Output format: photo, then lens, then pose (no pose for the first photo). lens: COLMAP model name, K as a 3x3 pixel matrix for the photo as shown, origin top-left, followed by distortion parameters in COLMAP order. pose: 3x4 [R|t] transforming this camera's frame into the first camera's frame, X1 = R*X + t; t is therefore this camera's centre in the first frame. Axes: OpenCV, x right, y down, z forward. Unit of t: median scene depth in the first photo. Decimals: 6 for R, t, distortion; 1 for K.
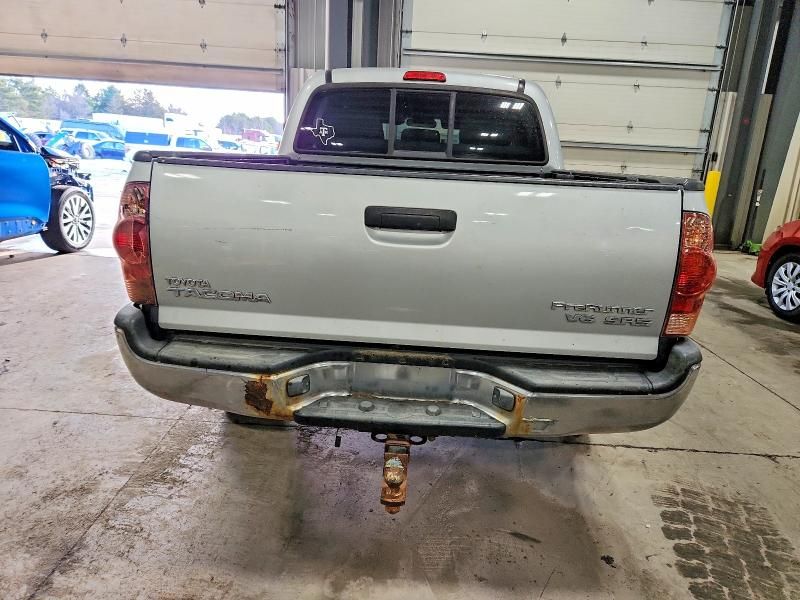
lens RADIAL K [[528.2, 0, 400.0], [0, 528.2, 300.0], [0, 0, 1]] dist [0.067328, -0.058608]
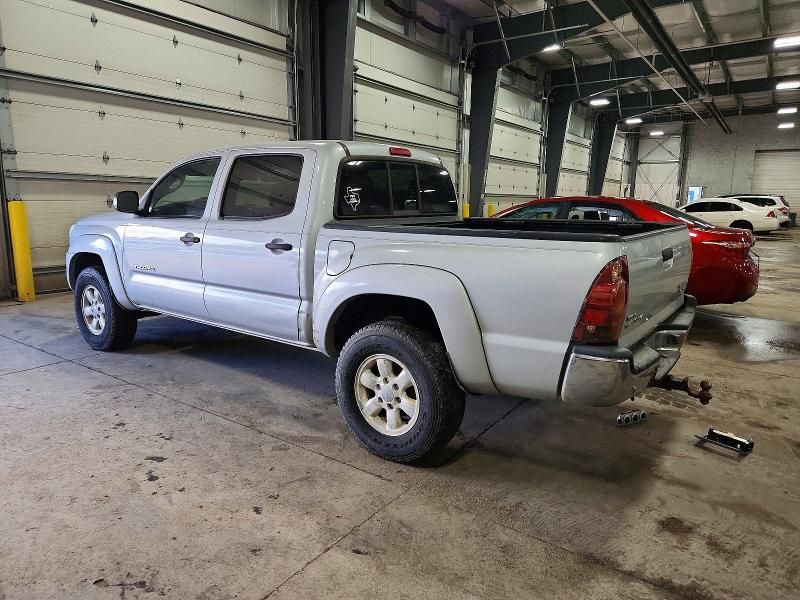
lens RADIAL K [[528.2, 0, 400.0], [0, 528.2, 300.0], [0, 0, 1]] dist [0.067328, -0.058608]
pose [[0.565821, -0.202062, 0.799385, -1.206120], [0.234456, 0.968915, 0.078961, -0.217179], [-0.790491, 0.142743, 0.595607, 0.374092]]
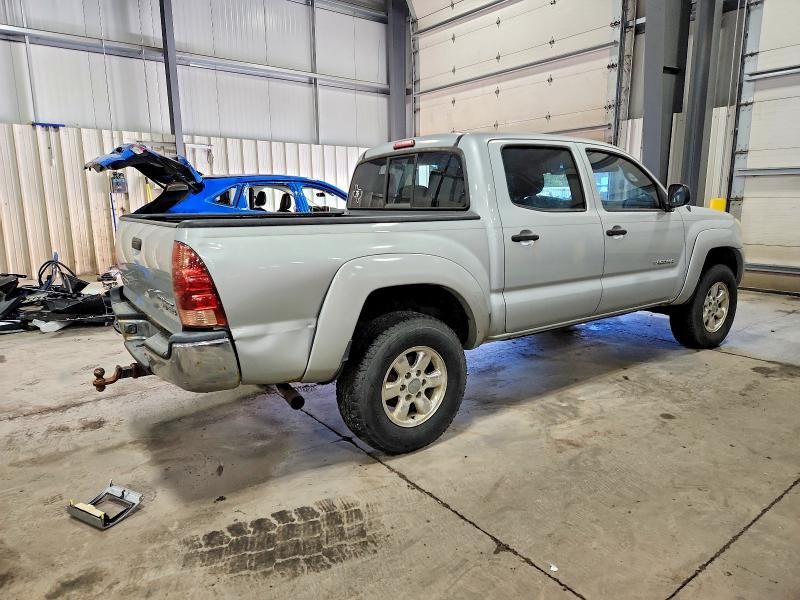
lens RADIAL K [[528.2, 0, 400.0], [0, 528.2, 300.0], [0, 0, 1]] dist [0.067328, -0.058608]
pose [[0.614931, 0.085731, -0.783907, 1.244980], [-0.162057, 0.986594, -0.019227, -0.042646], [0.771750, 0.138861, 0.620580, 0.327591]]
